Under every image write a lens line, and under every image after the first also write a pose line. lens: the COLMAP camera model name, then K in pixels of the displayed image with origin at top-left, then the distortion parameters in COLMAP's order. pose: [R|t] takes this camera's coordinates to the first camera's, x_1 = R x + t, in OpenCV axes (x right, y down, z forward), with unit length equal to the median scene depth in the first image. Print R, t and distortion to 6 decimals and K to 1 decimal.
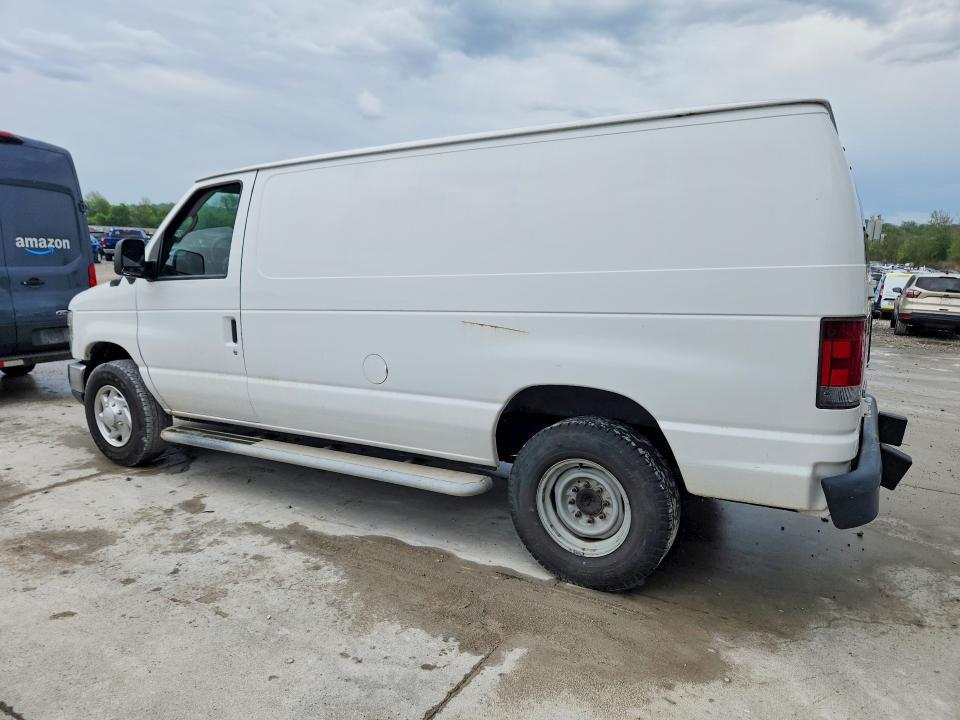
lens RADIAL K [[654.2, 0, 472.4], [0, 654.2, 355.5], [0, 0, 1]] dist [0.063452, -0.060636]
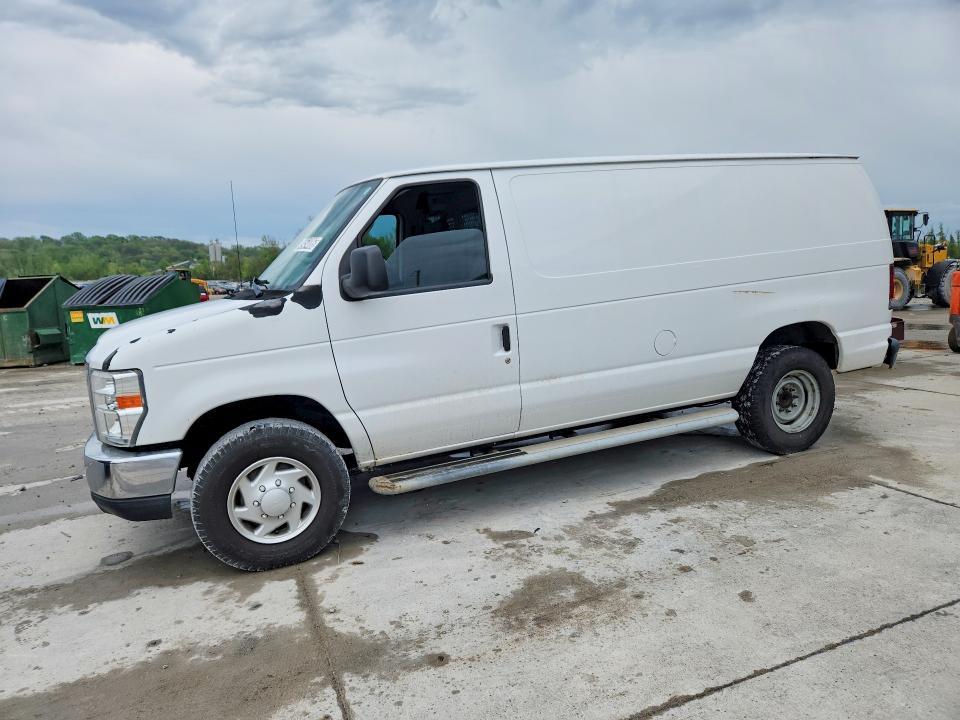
lens RADIAL K [[654.2, 0, 472.4], [0, 654.2, 355.5], [0, 0, 1]] dist [0.063452, -0.060636]
pose [[0.598105, -0.150174, 0.787222, -1.332083], [0.176998, 0.982783, 0.053002, -0.084037], [-0.781628, 0.107636, 0.614388, 0.546888]]
